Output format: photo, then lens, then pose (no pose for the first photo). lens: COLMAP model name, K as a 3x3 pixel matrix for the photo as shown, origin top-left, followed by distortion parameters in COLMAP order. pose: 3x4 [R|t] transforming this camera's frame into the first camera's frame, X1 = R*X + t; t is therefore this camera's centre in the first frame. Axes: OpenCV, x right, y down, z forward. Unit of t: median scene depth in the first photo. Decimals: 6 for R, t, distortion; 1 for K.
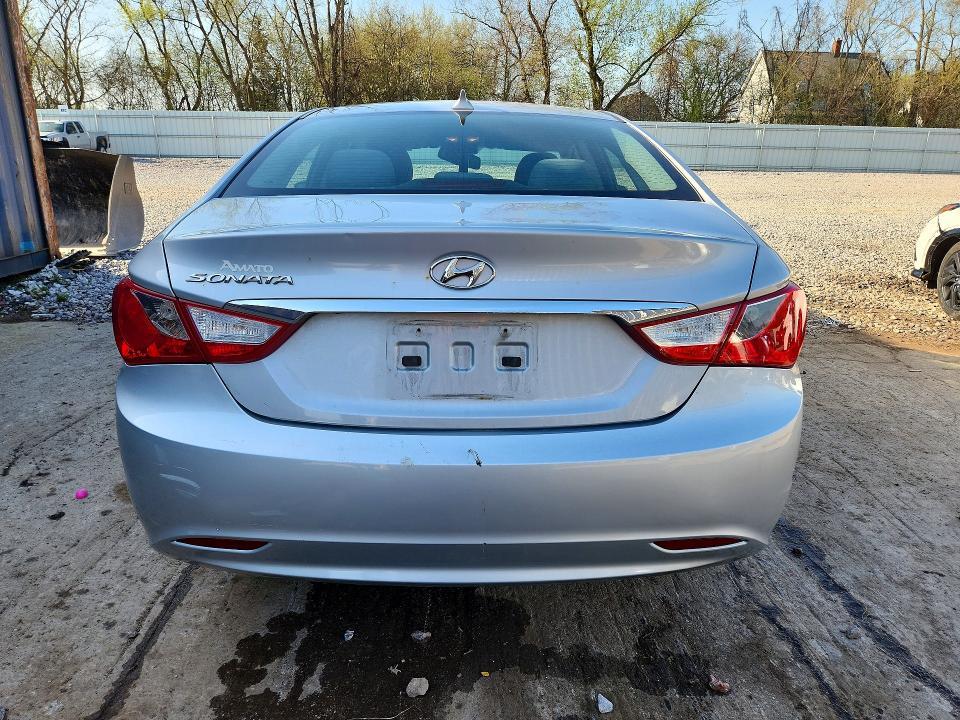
lens RADIAL K [[734.4, 0, 480.0], [0, 734.4, 360.0], [0, 0, 1]] dist [0.000393, -0.004309]
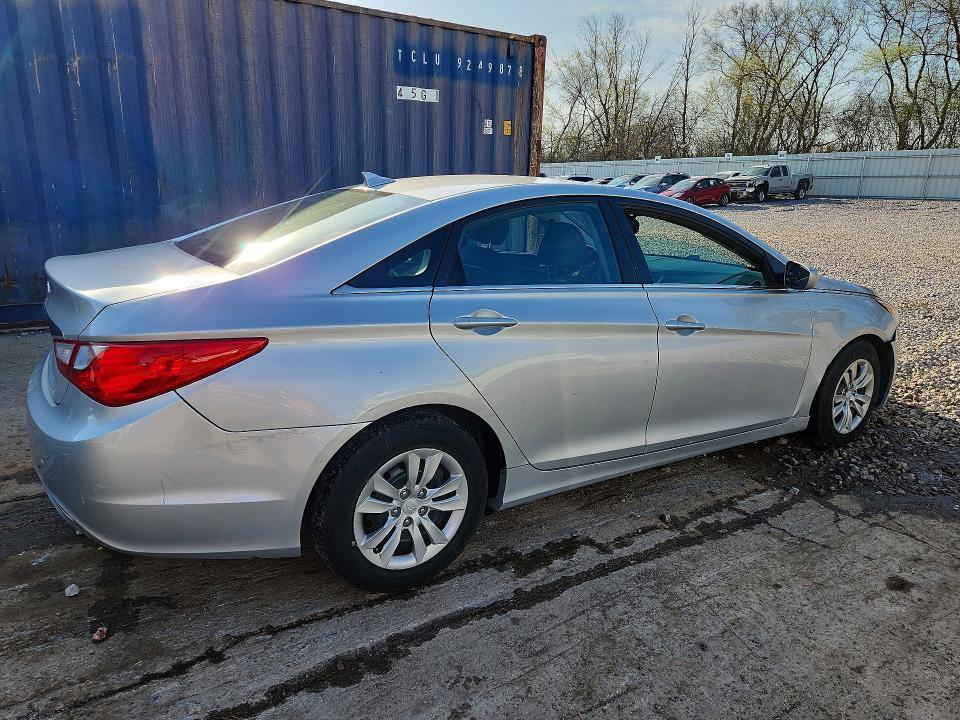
lens RADIAL K [[734.4, 0, 480.0], [0, 734.4, 360.0], [0, 0, 1]] dist [0.000393, -0.004309]
pose [[0.439706, 0.209661, -0.873327, 0.264683], [-0.244101, 0.963667, 0.108448, -0.054763], [0.864334, 0.165495, 0.474909, 0.139224]]
